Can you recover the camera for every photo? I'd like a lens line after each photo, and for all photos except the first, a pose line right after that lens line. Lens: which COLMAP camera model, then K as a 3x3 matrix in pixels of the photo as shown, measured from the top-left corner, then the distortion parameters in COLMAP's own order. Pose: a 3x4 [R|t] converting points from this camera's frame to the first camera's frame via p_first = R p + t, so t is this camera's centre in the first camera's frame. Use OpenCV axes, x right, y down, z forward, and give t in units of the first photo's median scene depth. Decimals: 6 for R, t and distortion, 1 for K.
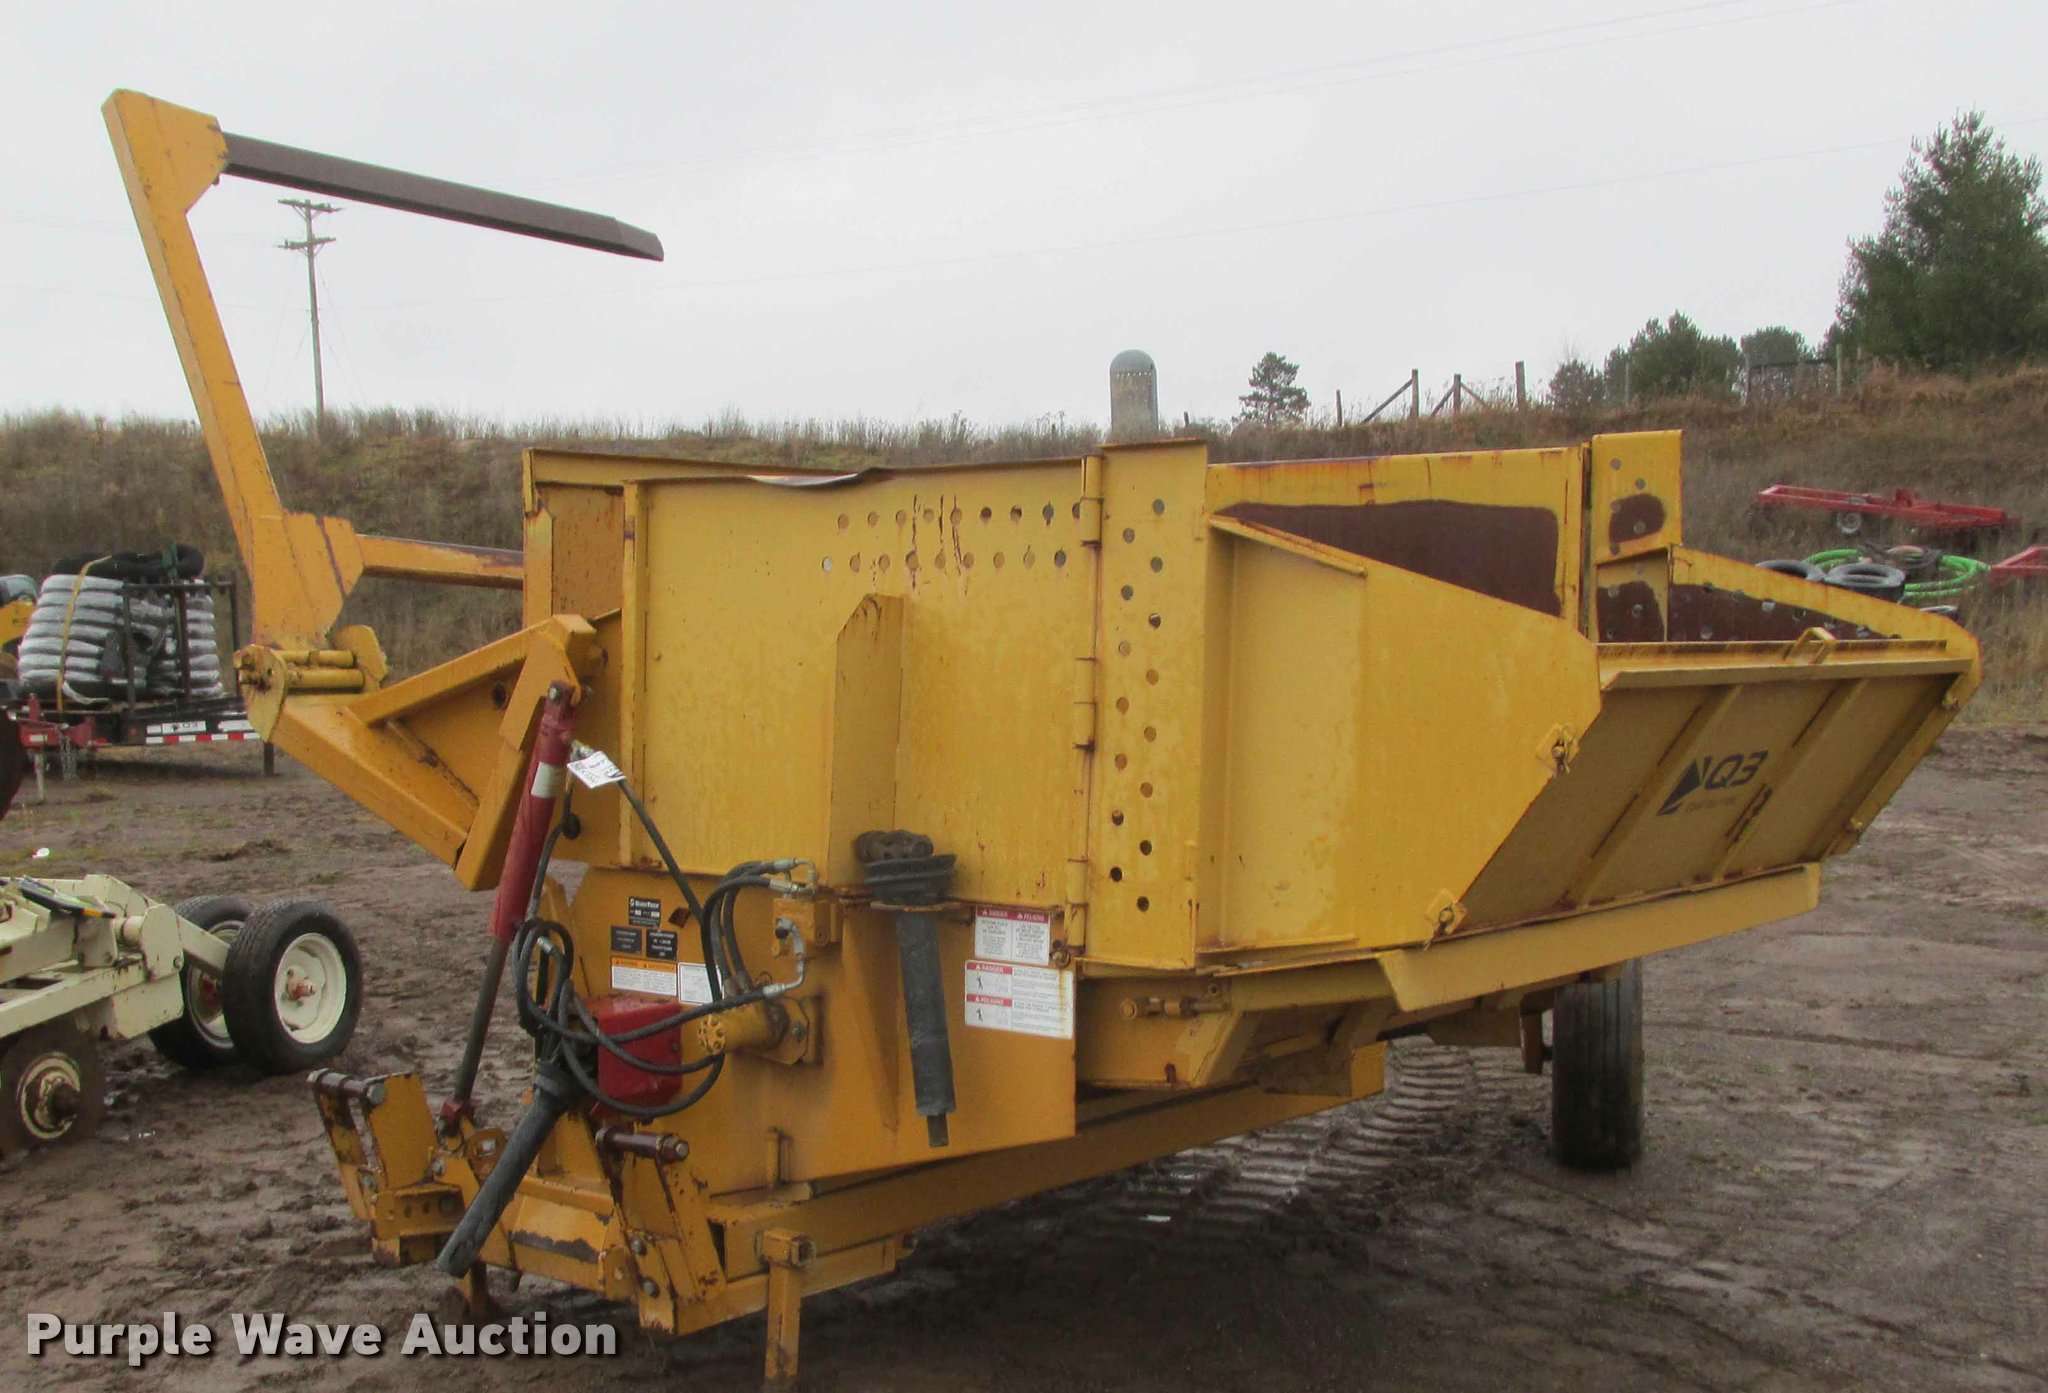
lens RADIAL K [[2369.7, 0, 986.0], [0, 2369.7, 734.2], [0, 0, 1]] dist [-0.001921, 0.000000]
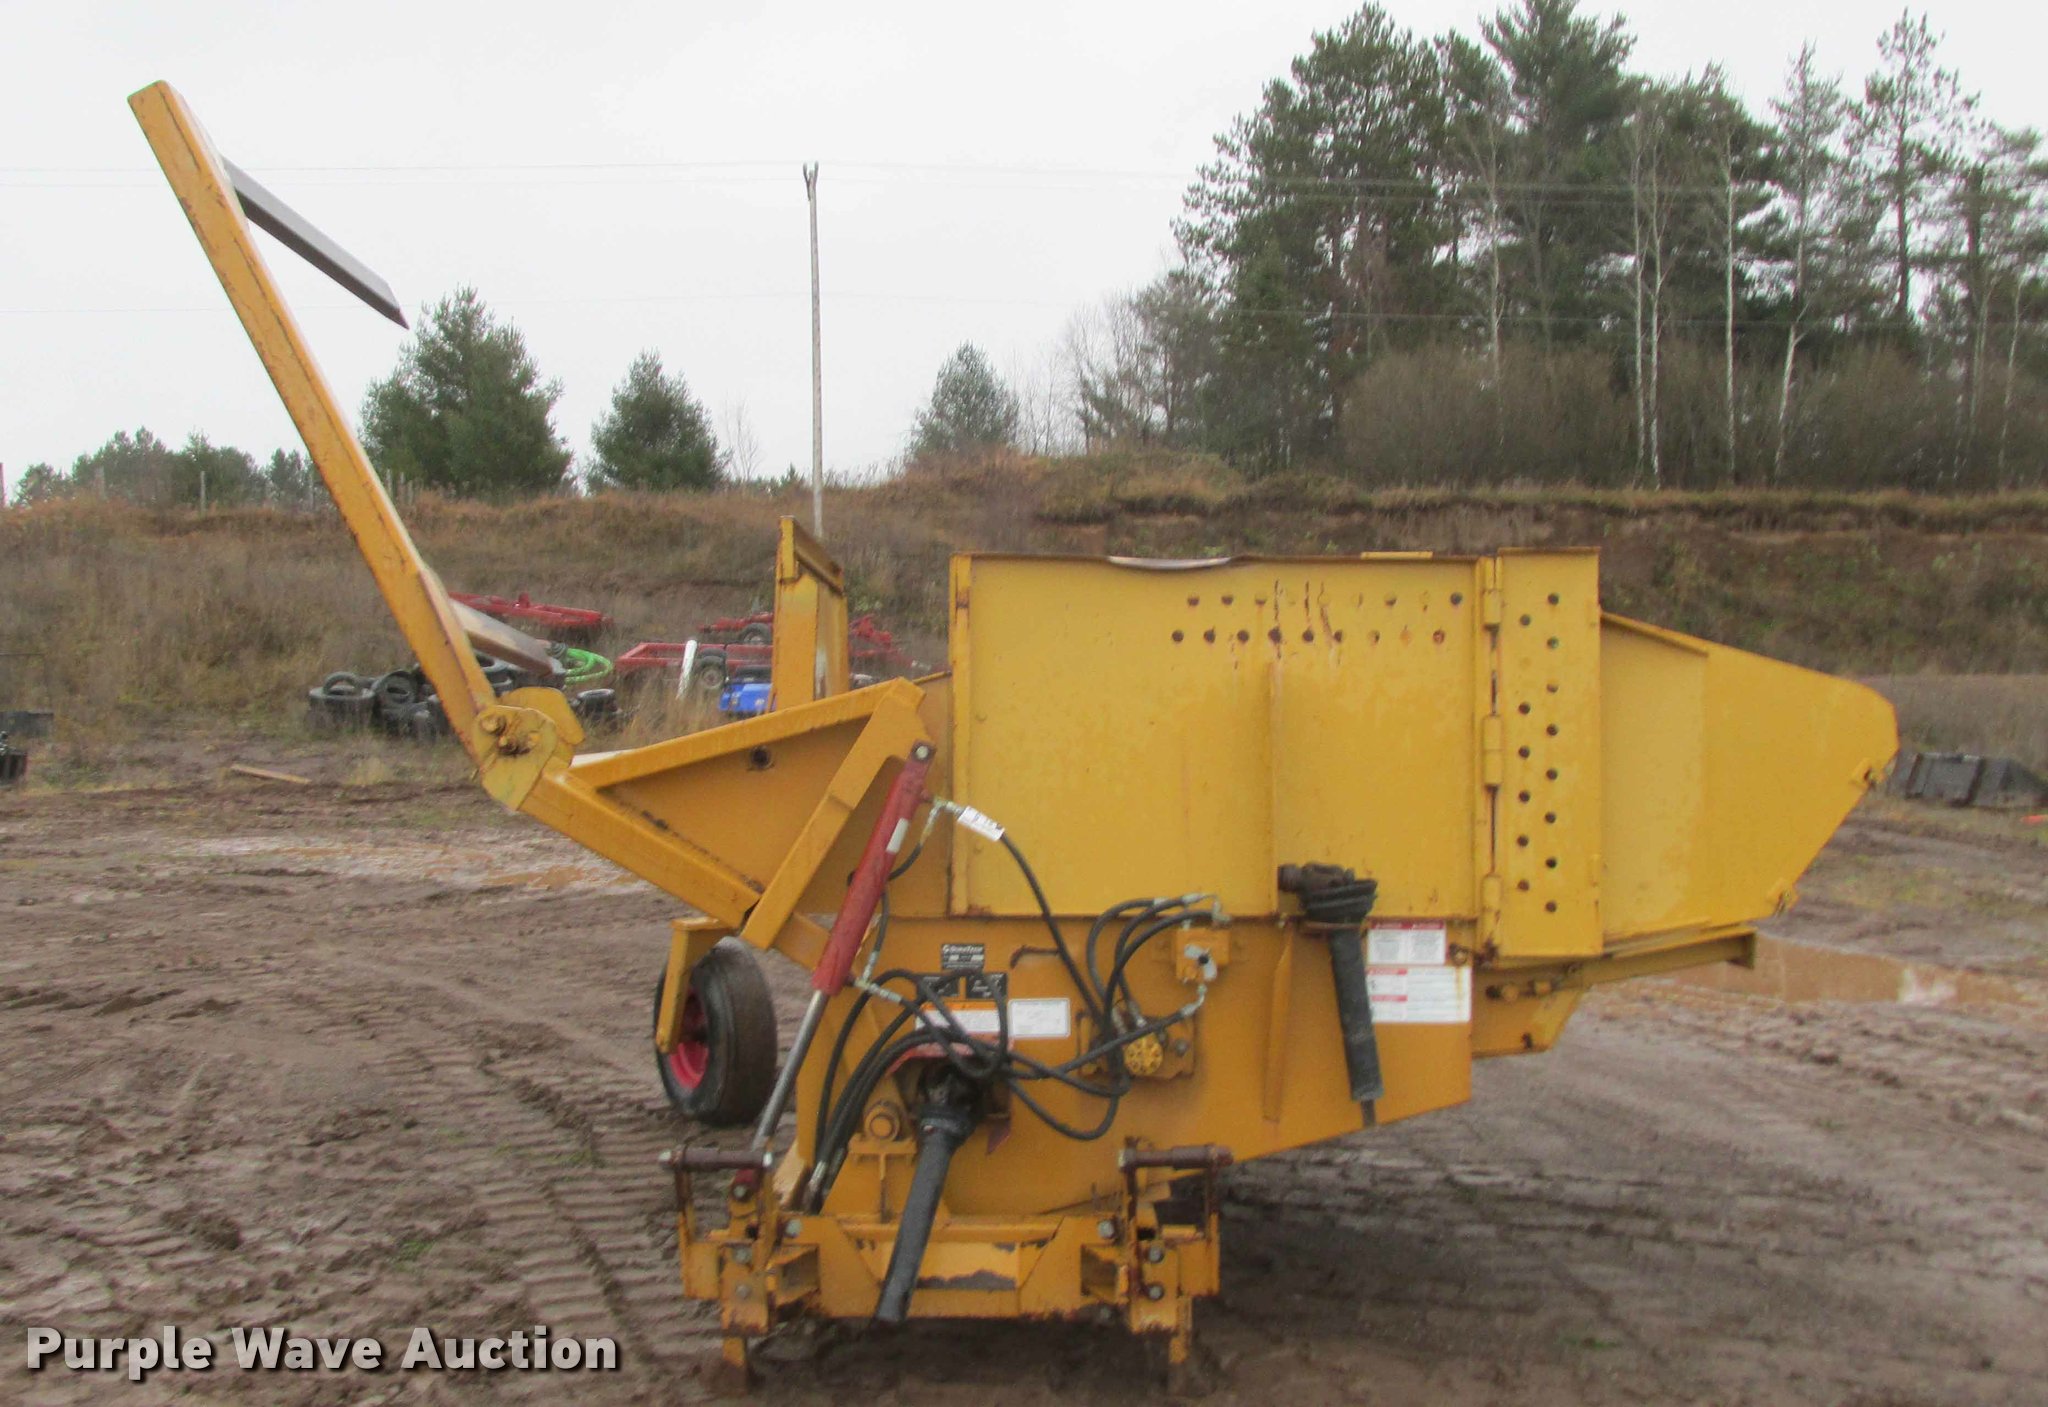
lens RADIAL K [[2057.8, 0, 1023.5], [0, 2057.8, 671.3], [0, 0, 1]] dist [-0.022472, 0.000000]
pose [[0.773458, 0.013658, 0.633701, -0.761910], [0.026504, 0.998197, -0.053863, -0.003034], [-0.633294, 0.058456, 0.771701, 0.278094]]
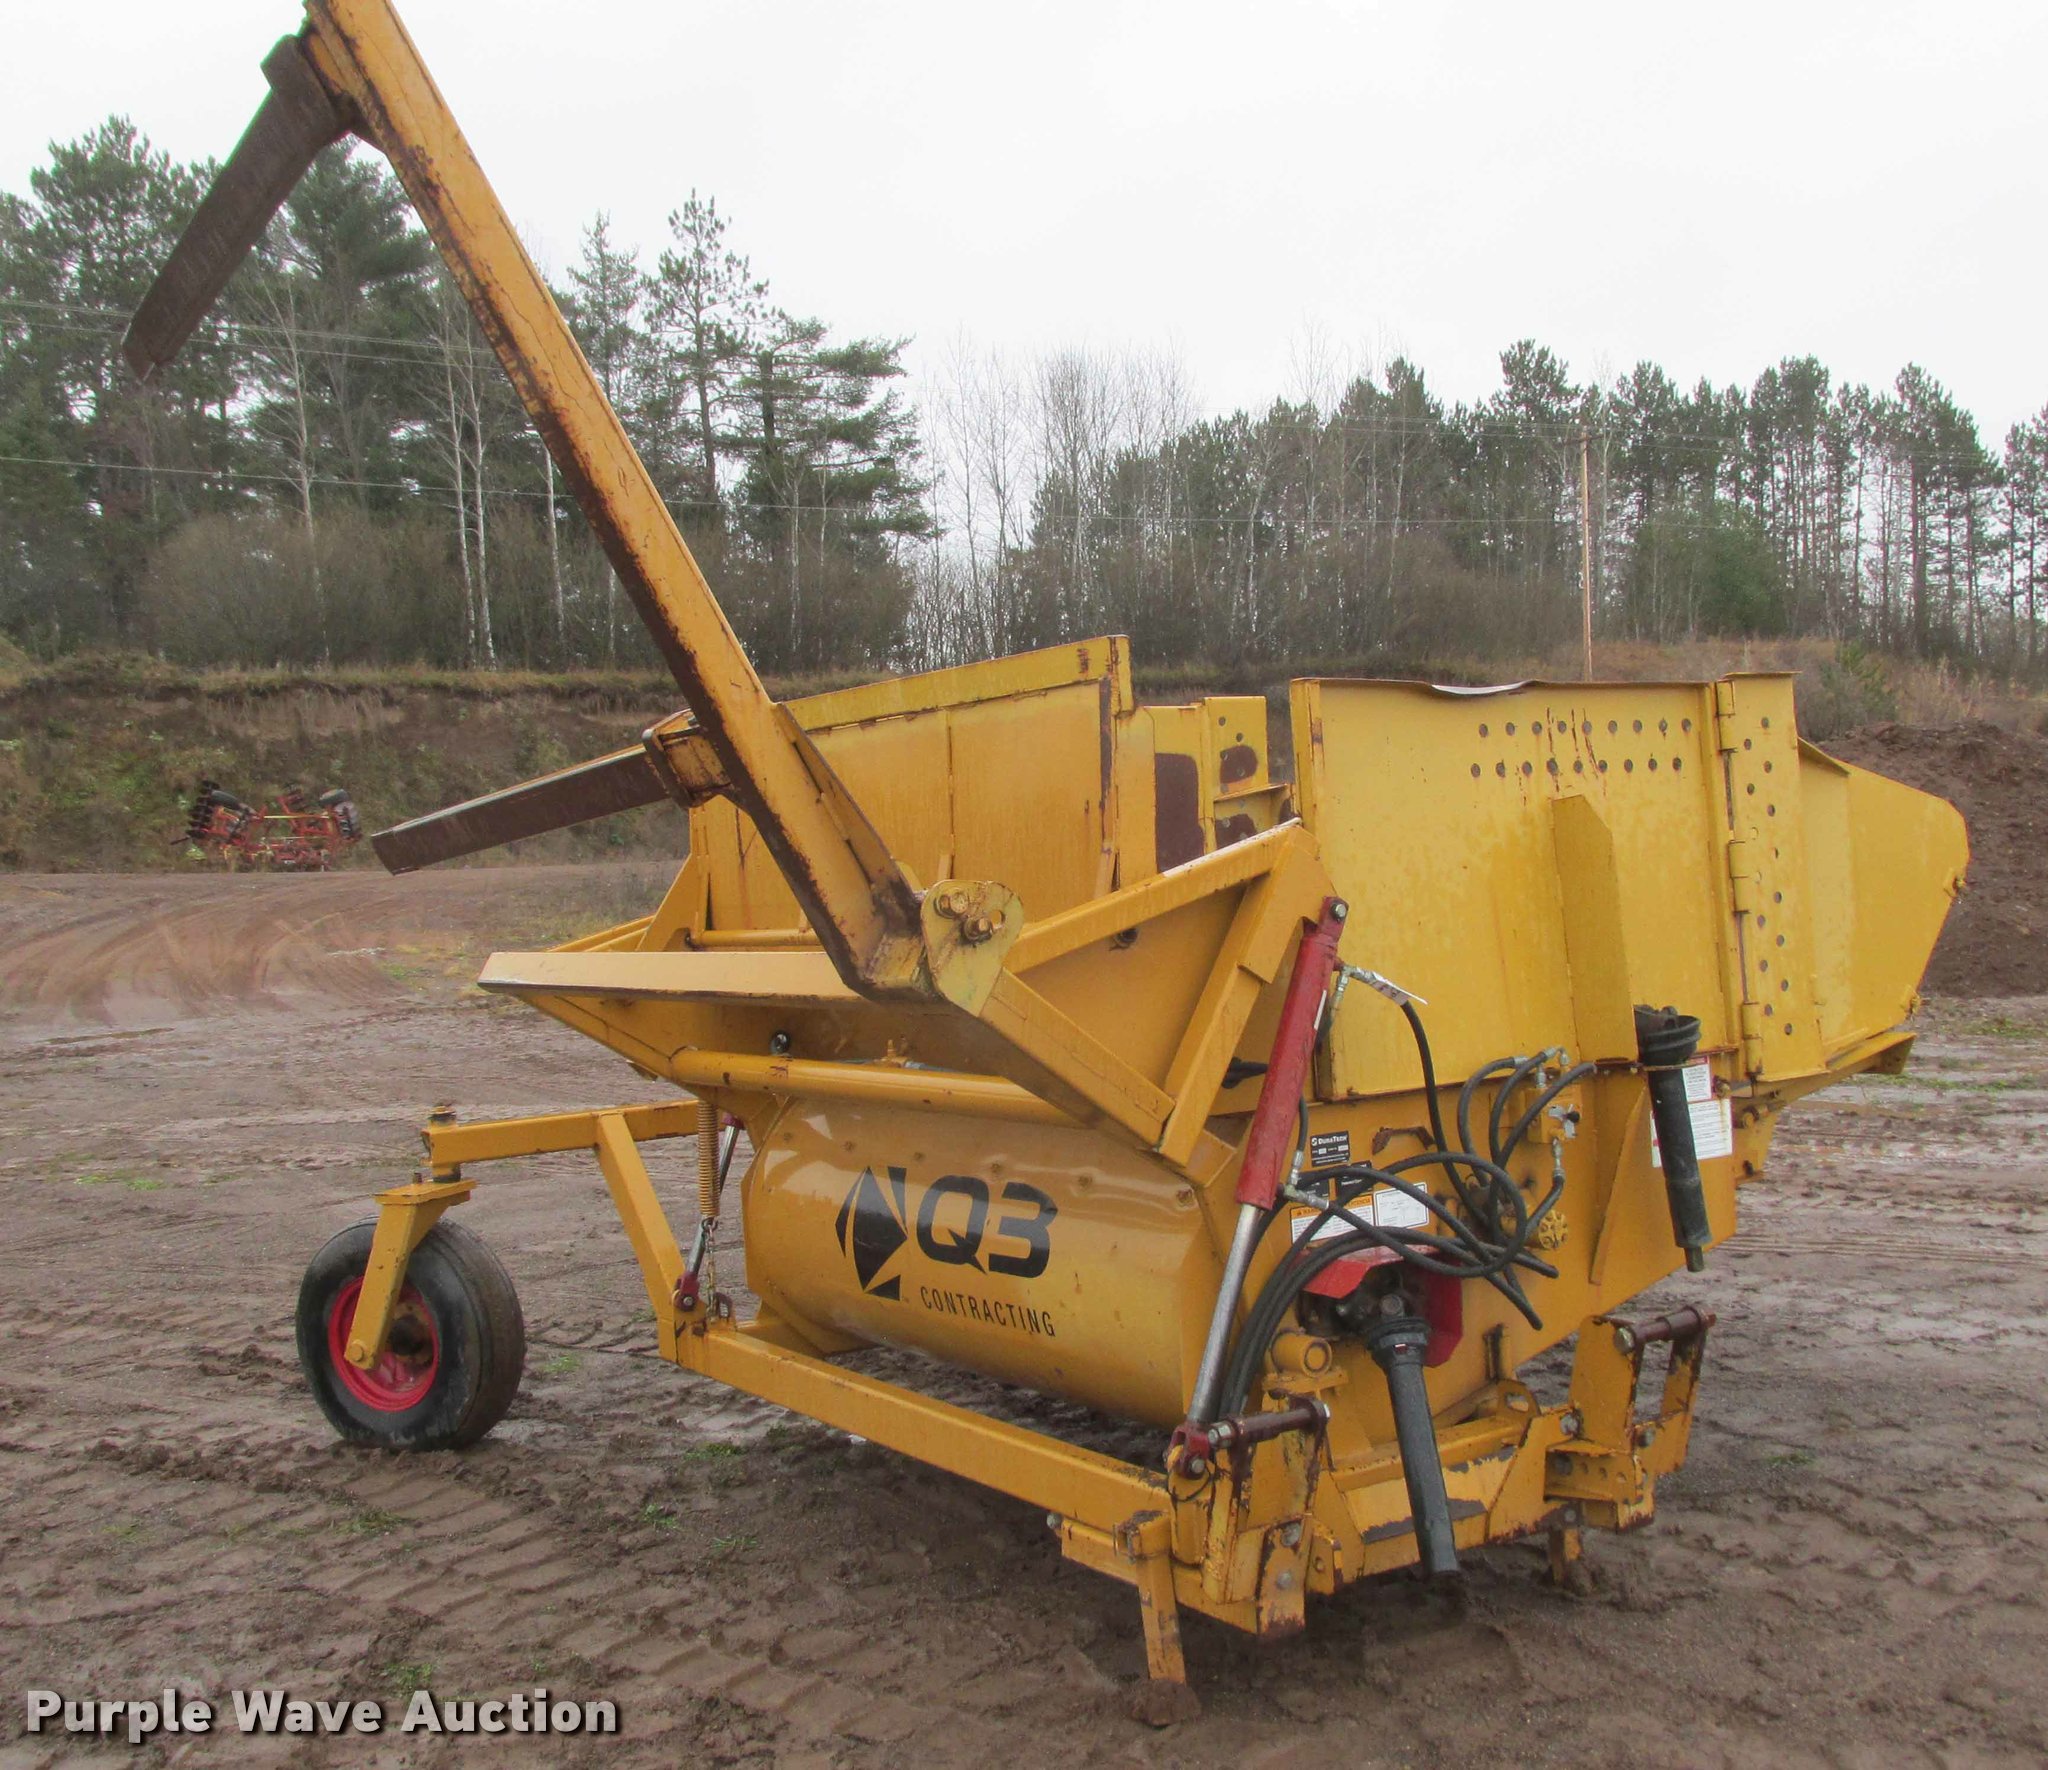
lens RADIAL K [[2209.5, 0, 1023.8], [0, 2209.5, 864.6], [0, 0, 1]] dist [-0.024730, 0.000000]
pose [[0.311374, -0.012802, 0.950201, -1.060392], [0.100124, 0.994786, -0.019408, -0.031645], [-0.944998, 0.101181, 0.311033, 0.893767]]
